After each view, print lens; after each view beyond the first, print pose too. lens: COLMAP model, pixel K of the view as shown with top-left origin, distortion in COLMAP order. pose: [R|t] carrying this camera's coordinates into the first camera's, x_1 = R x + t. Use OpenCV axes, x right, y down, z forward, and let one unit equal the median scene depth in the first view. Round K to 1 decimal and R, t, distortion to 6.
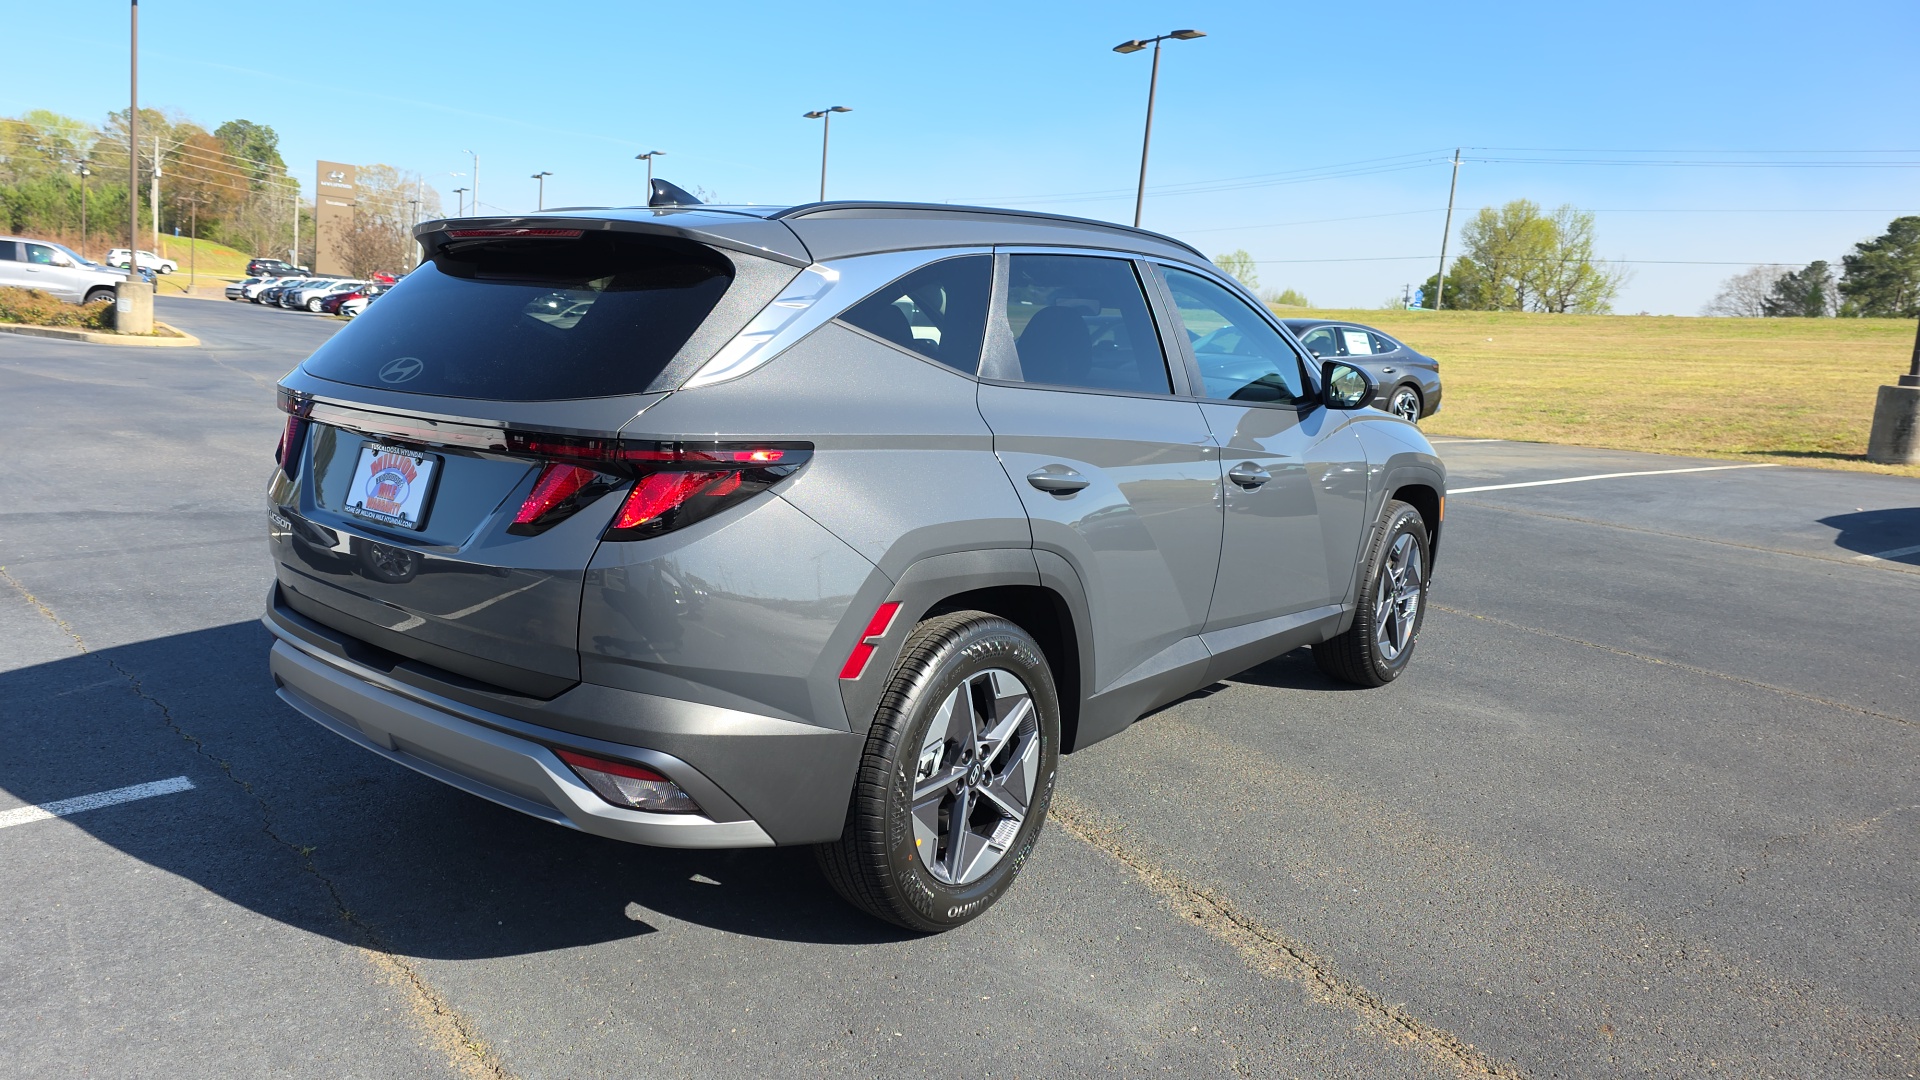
lens RADIAL K [[1314.3, 0, 869.2], [0, 1314.3, 535.9], [0, 0, 1]] dist [0.051444, -0.051719]
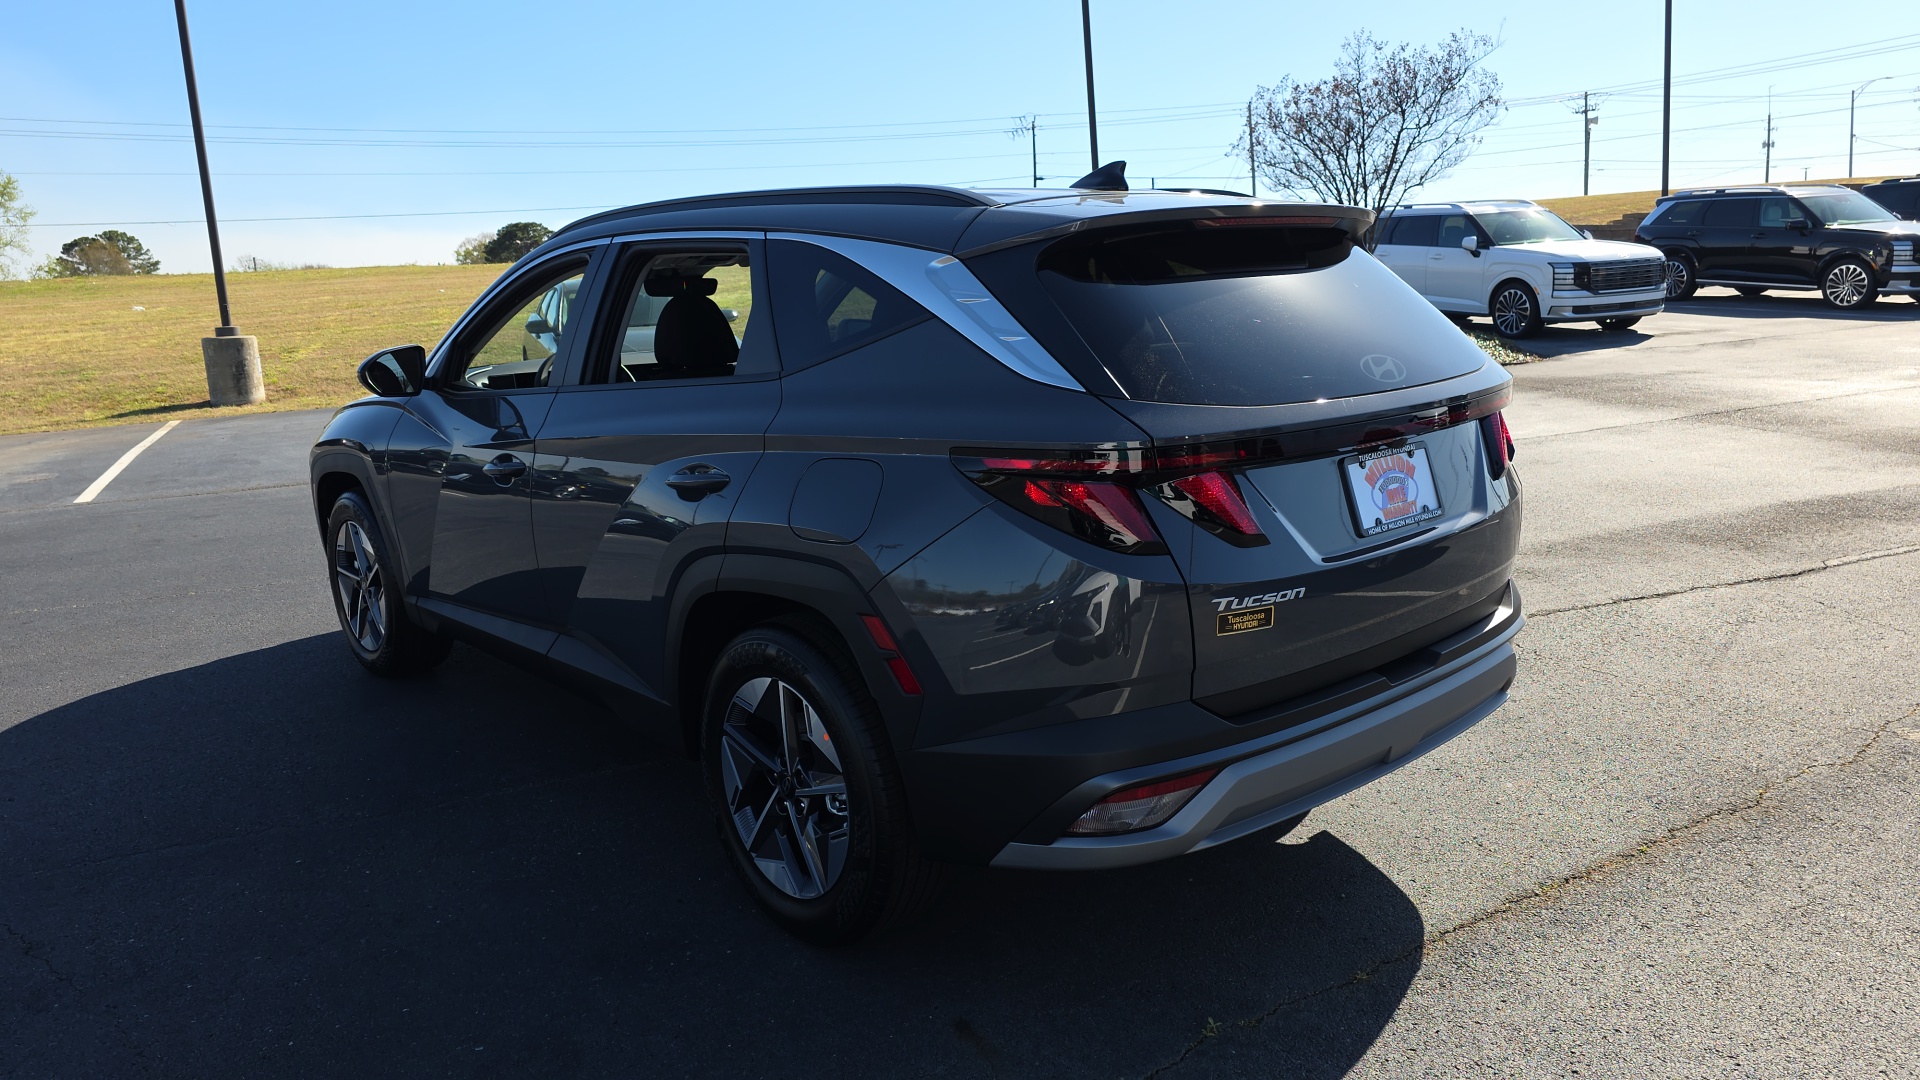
lens RADIAL K [[1298.7, 0, 960.0], [0, 1298.7, 540.0], [0, 0, 1]] dist [0.059496, -0.051966]
pose [[0.114250, -0.245303, 0.962691, -0.268971], [0.213320, 0.952490, 0.217388, -0.056335], [-0.970279, 0.180525, 0.161150, 0.235294]]
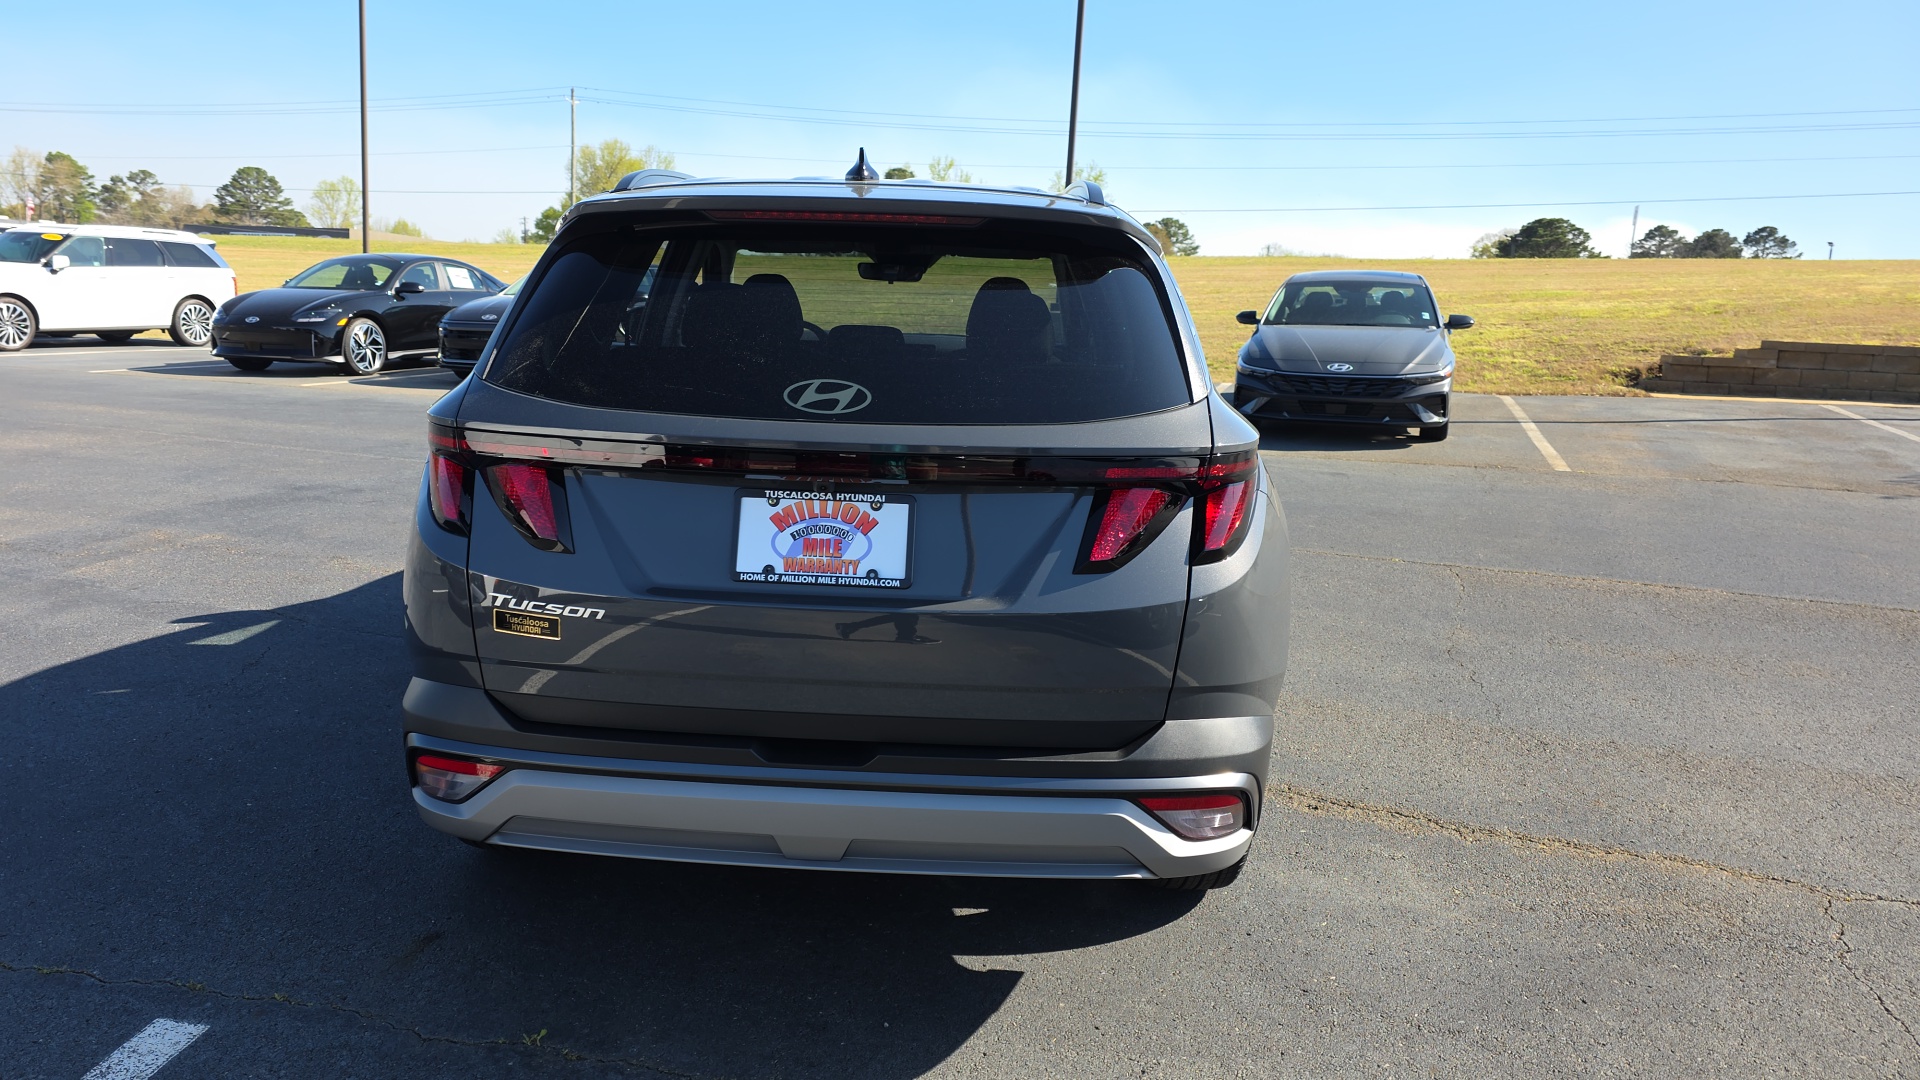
lens RADIAL K [[1299.3, 0, 896.8], [0, 1299.3, 540.5], [0, 0, 1]] dist [0.070176, -0.066385]
pose [[0.793245, -0.140399, 0.592495, -0.160941], [0.107620, 0.990062, 0.090524, -0.021146], [-0.599316, -0.008044, 0.800472, 0.069319]]
